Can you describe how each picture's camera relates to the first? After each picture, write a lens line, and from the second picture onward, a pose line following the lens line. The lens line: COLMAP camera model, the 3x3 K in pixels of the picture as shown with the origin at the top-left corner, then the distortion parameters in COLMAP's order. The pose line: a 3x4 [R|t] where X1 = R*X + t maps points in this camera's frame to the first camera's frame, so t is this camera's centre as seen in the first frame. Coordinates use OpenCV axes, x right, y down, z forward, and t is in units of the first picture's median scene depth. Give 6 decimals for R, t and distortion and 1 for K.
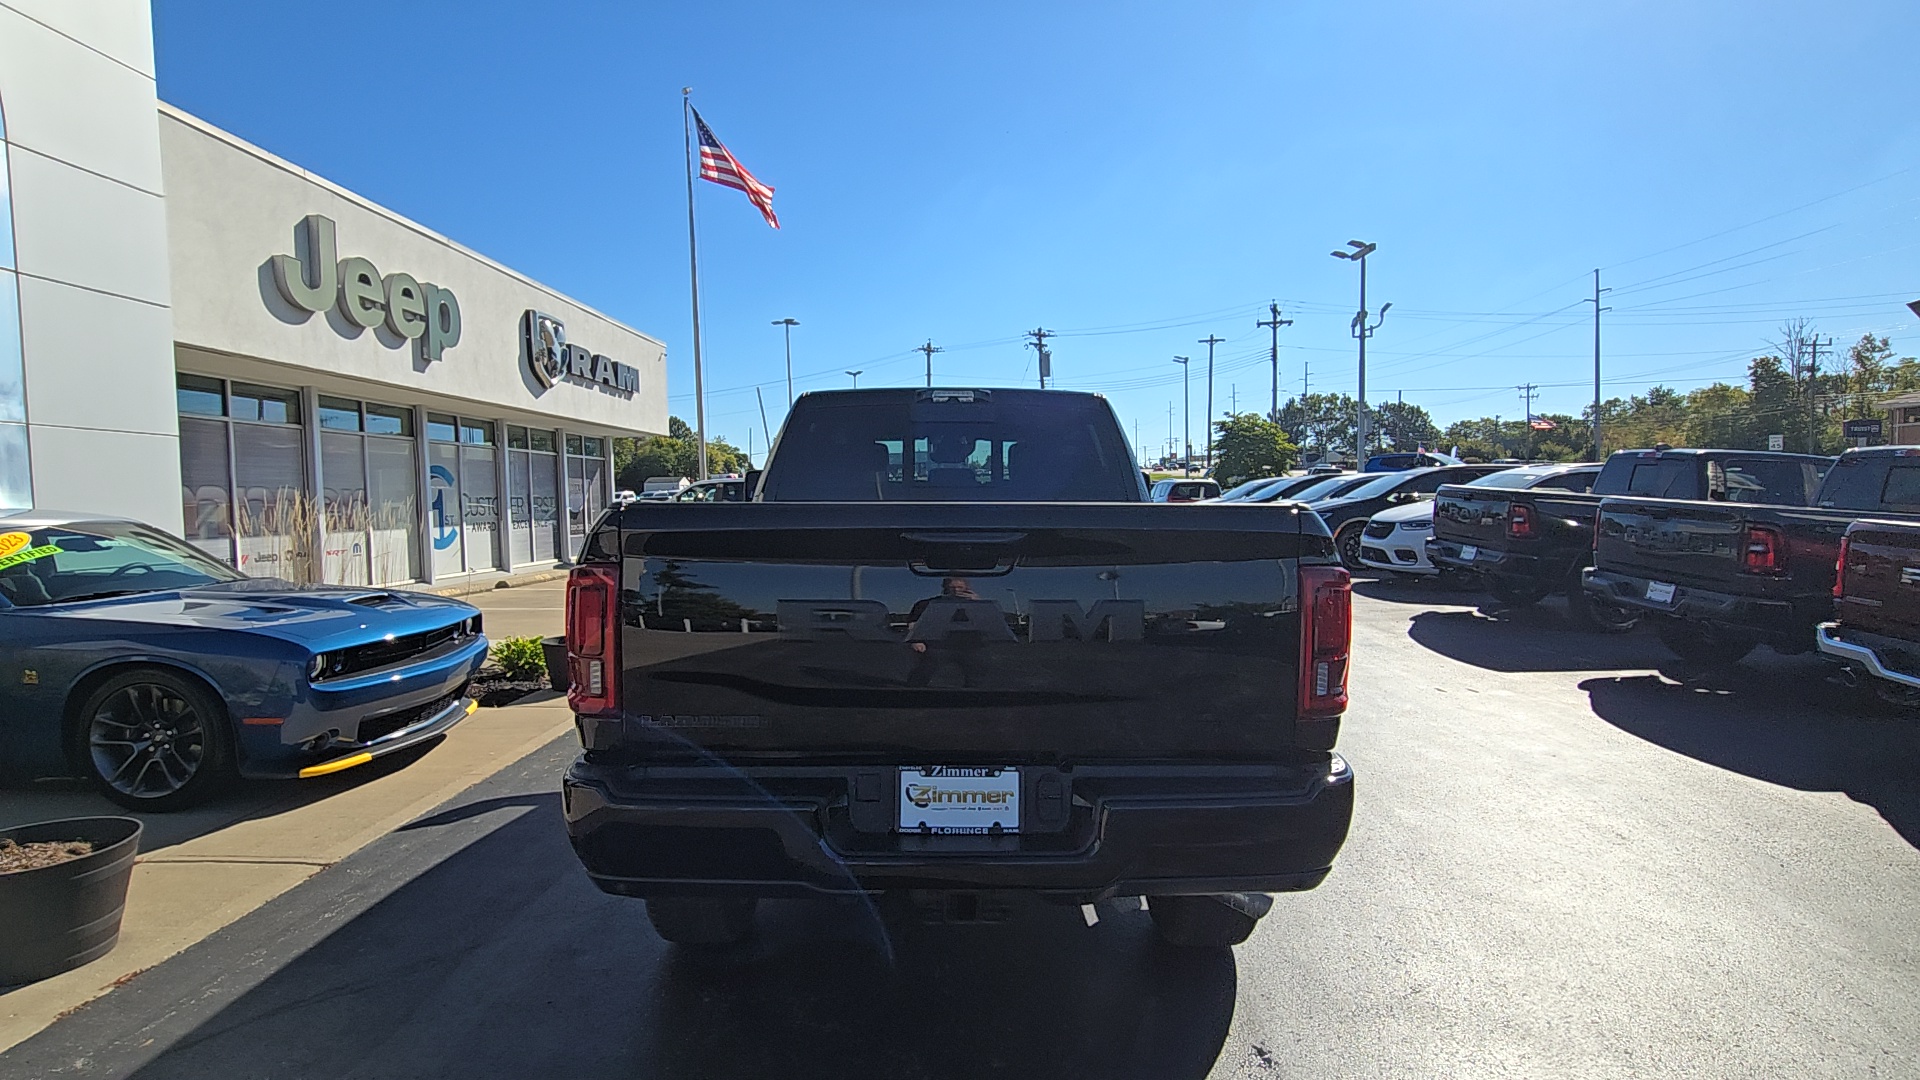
lens RADIAL K [[966.0, 0, 952.0], [0, 966.0, 550.6], [0, 0, 1]] dist [-0.001682, 0.000824]
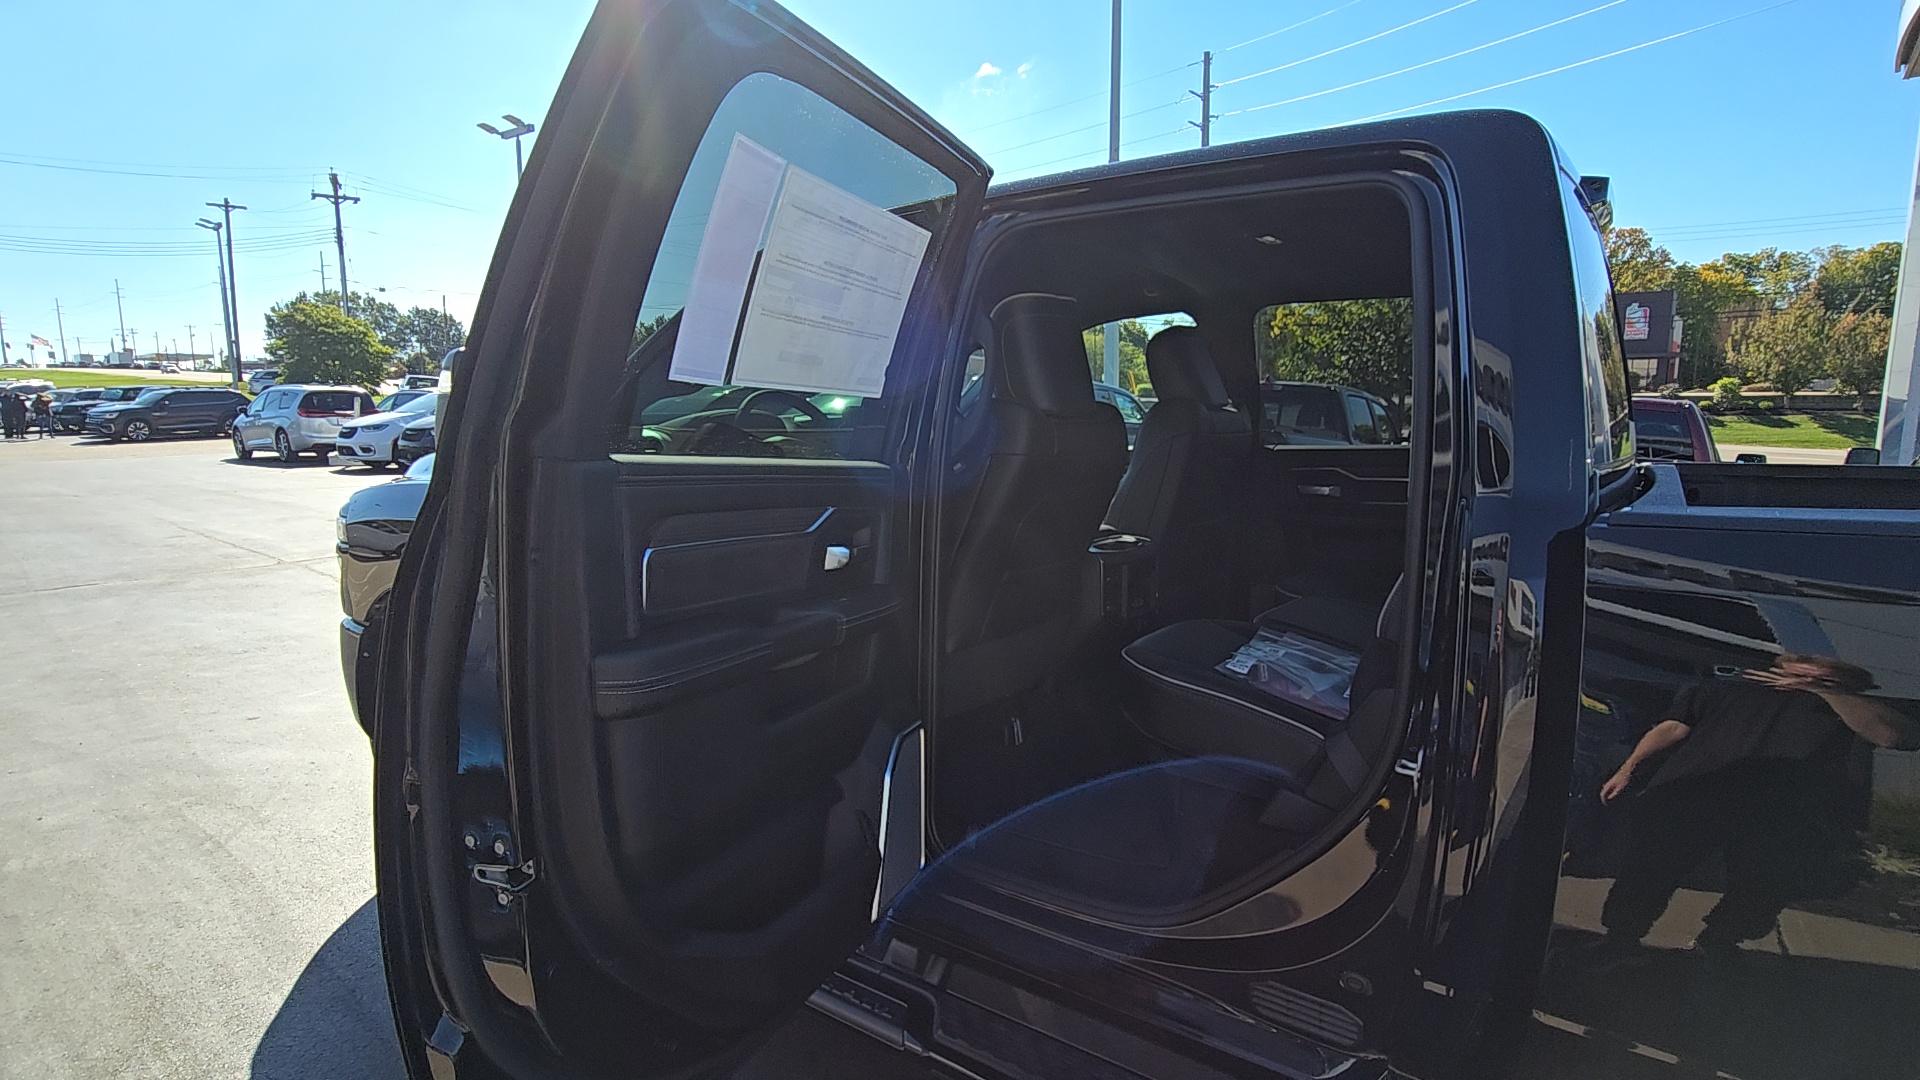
lens RADIAL K [[966.0, 0, 948.6], [0, 966.0, 547.2], [0, 0, 1]] dist [-0.001682, 0.000824]
pose [[0.598320, -0.104093, 0.794467, -0.134983], [0.035188, 0.993982, 0.103734, -0.015995], [-0.800485, -0.034110, 0.598382, 0.246116]]
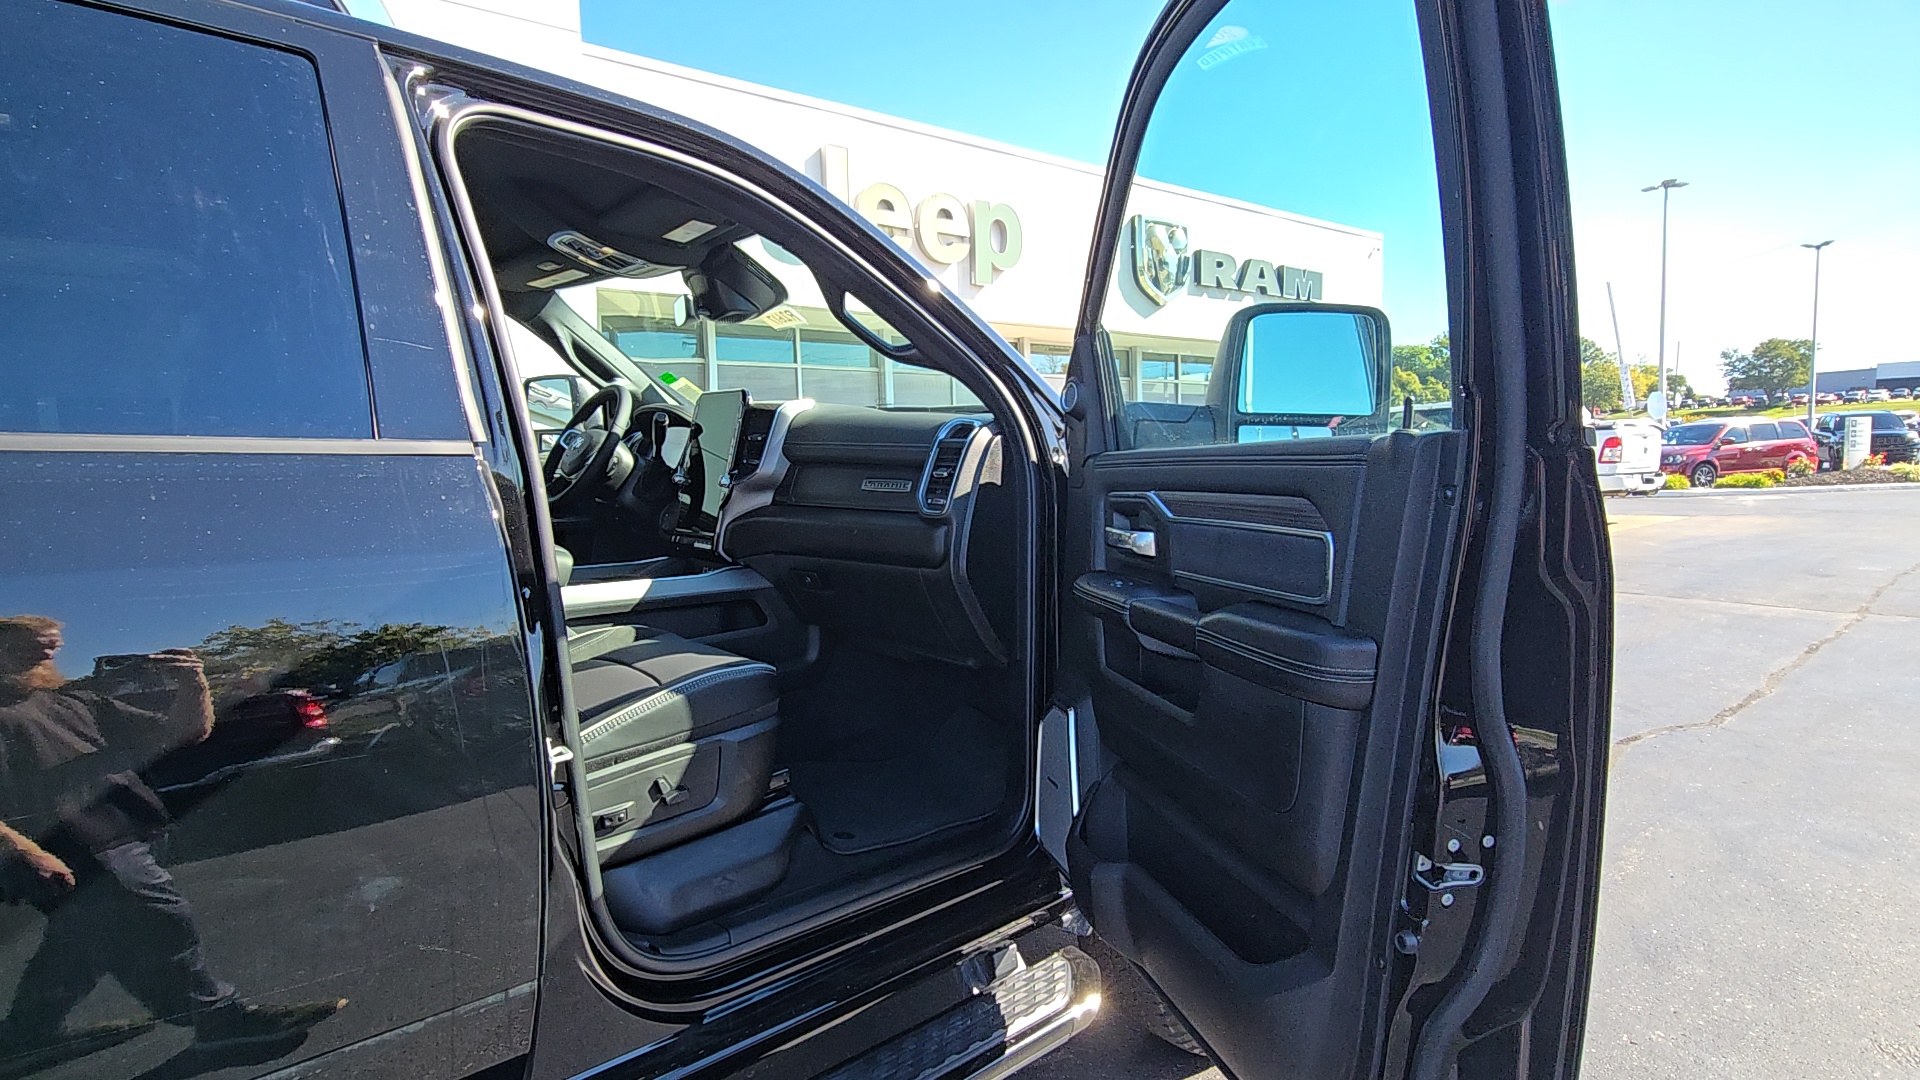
lens RADIAL K [[966.0, 0, 954.1], [0, 966.0, 551.0], [0, 0, 1]] dist [-0.001682, 0.000824]
pose [[0.652155, 0.074542, -0.754412, 0.123569], [-0.025594, 0.996752, 0.076362, -0.012607], [0.757654, -0.030491, 0.651944, 0.298998]]
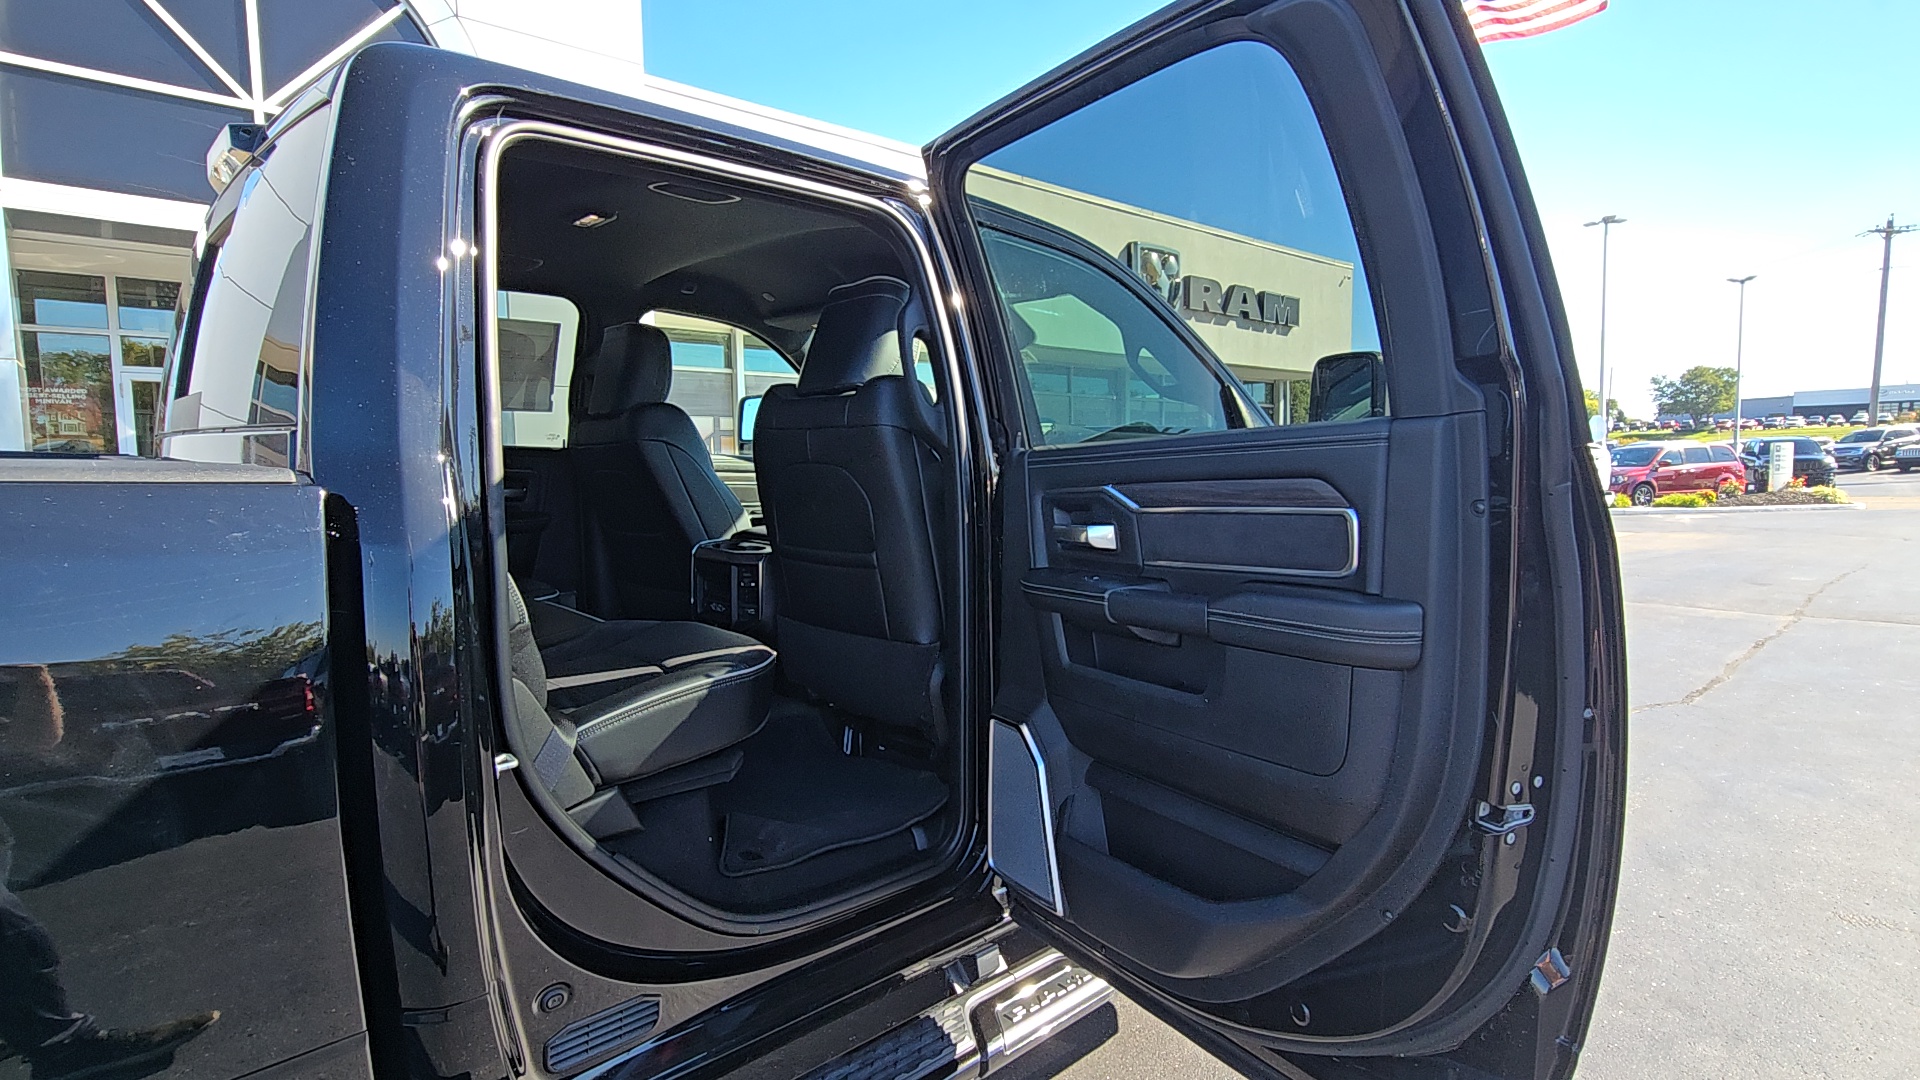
lens RADIAL K [[966.0, 0, 951.0], [0, 966.0, 545.3], [0, 0, 1]] dist [-0.001682, 0.000824]
pose [[0.684765, 0.070730, -0.725324, 0.123715], [-0.040529, 0.997435, 0.059002, -0.010154], [0.727637, -0.011006, 0.685875, 0.239164]]
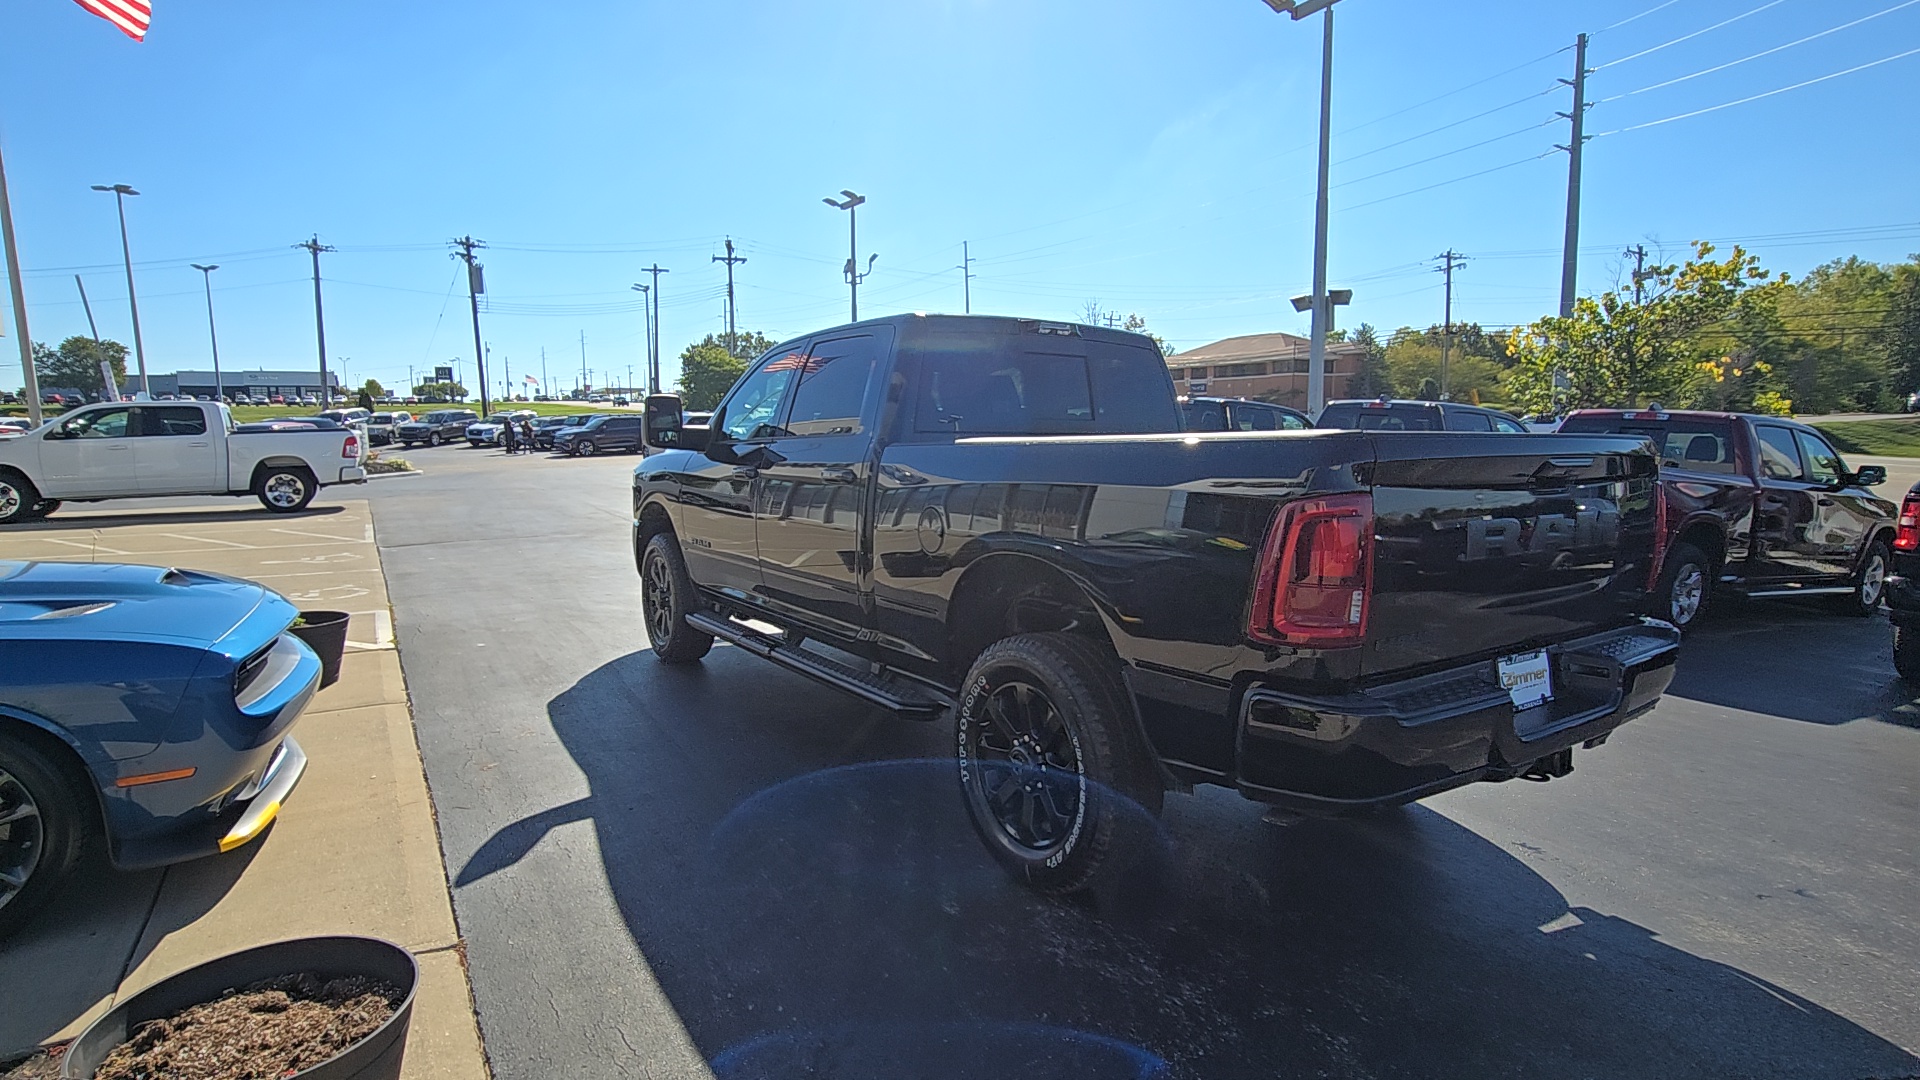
lens RADIAL K [[966.0, 0, 950.0], [0, 966.0, 545.8], [0, 0, 1]] dist [-0.001682, 0.000824]
pose [[0.831727, -0.057706, 0.552178, -0.168201], [0.023397, 0.997343, 0.068986, -0.001434], [-0.554692, -0.044458, 0.830867, 0.054150]]
